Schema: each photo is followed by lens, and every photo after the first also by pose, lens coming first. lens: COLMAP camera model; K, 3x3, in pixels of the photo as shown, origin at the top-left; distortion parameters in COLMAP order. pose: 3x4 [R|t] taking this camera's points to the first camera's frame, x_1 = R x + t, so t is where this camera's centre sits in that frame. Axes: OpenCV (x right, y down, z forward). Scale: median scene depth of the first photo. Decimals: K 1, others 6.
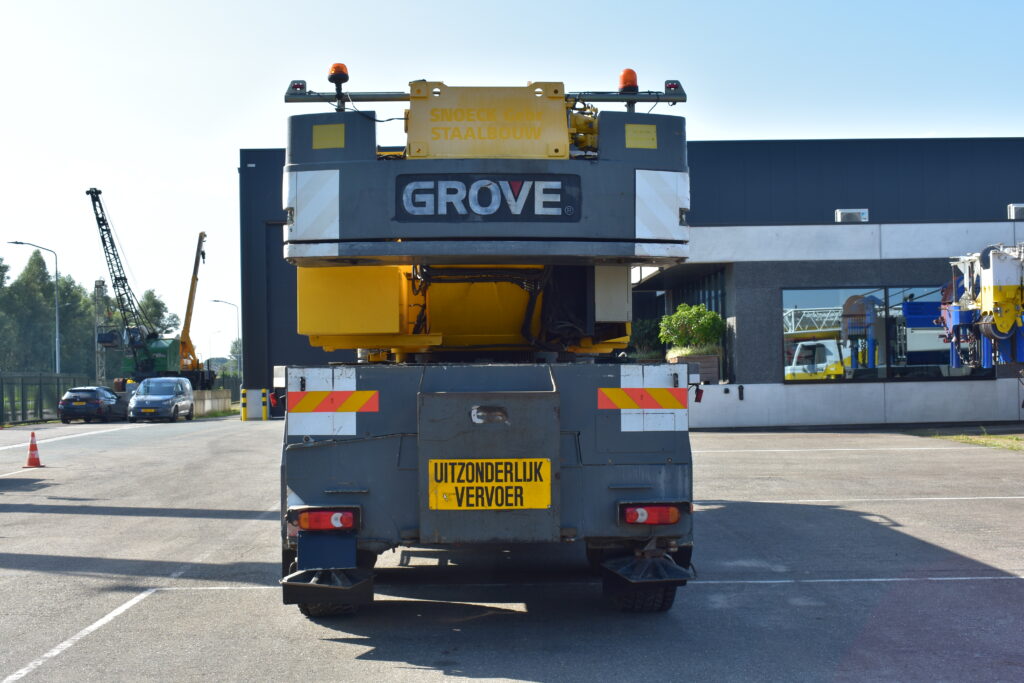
lens RADIAL K [[1288.2, 0, 512.0], [0, 1288.2, 341.5], [0, 0, 1]] dist [-0.020340, -0.022373]
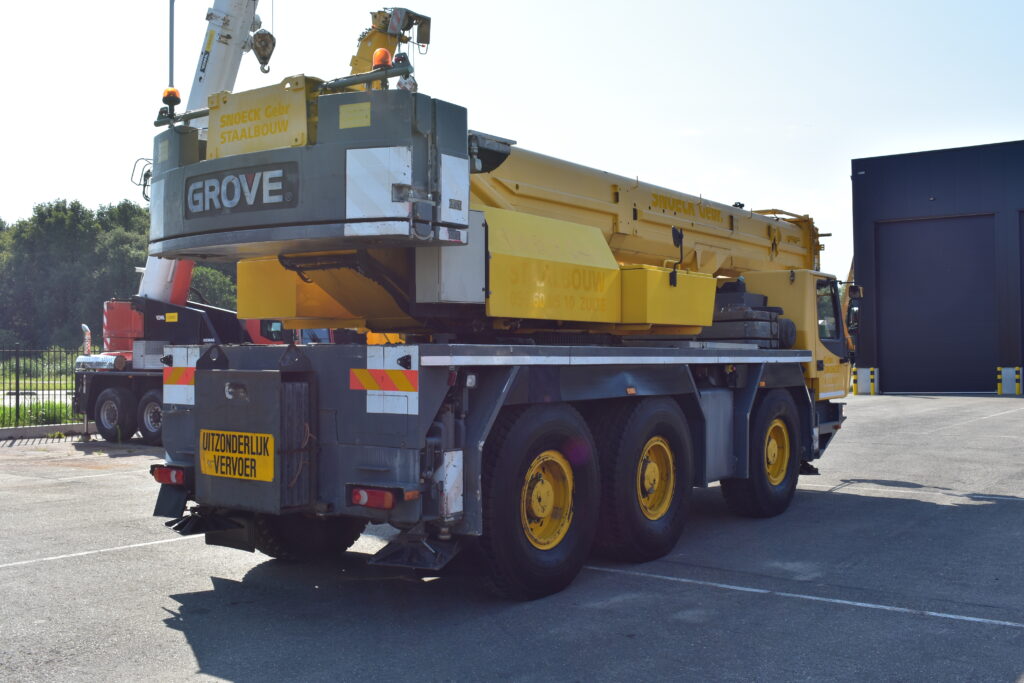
lens RADIAL K [[1059.1, 0, 512.0], [0, 1059.1, 341.5], [0, 0, 1]] dist [-0.114358, -0.009702]
pose [[0.796404, 0.001646, -0.604763, 0.698112], [0.006584, 0.999913, 0.011392, 0.006391], [0.604730, -0.013054, 0.796324, 0.432969]]
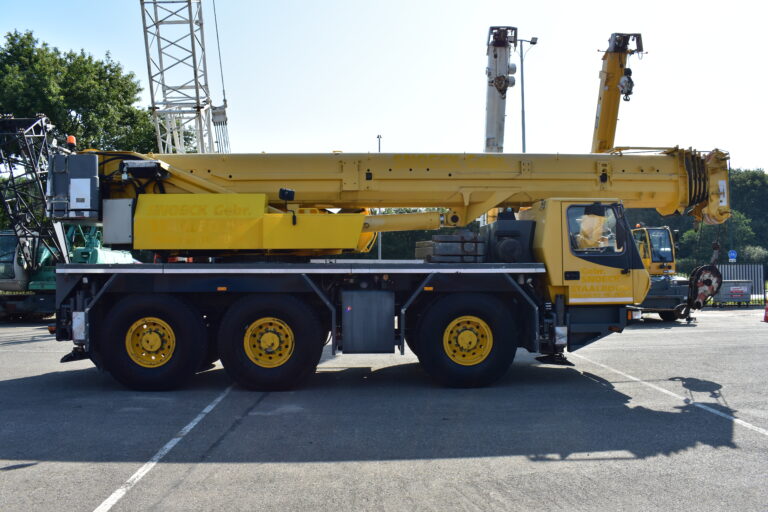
lens RADIAL K [[609.1, 0, 384.0], [0, 609.1, 256.0], [0, 0, 1]] dist [-0.070475, -0.001238]
pose [[0.008473, 0.002598, -0.999961, 1.189694], [0.026227, 0.999652, 0.002819, 0.015272], [0.999620, -0.026250, 0.008402, 1.556789]]
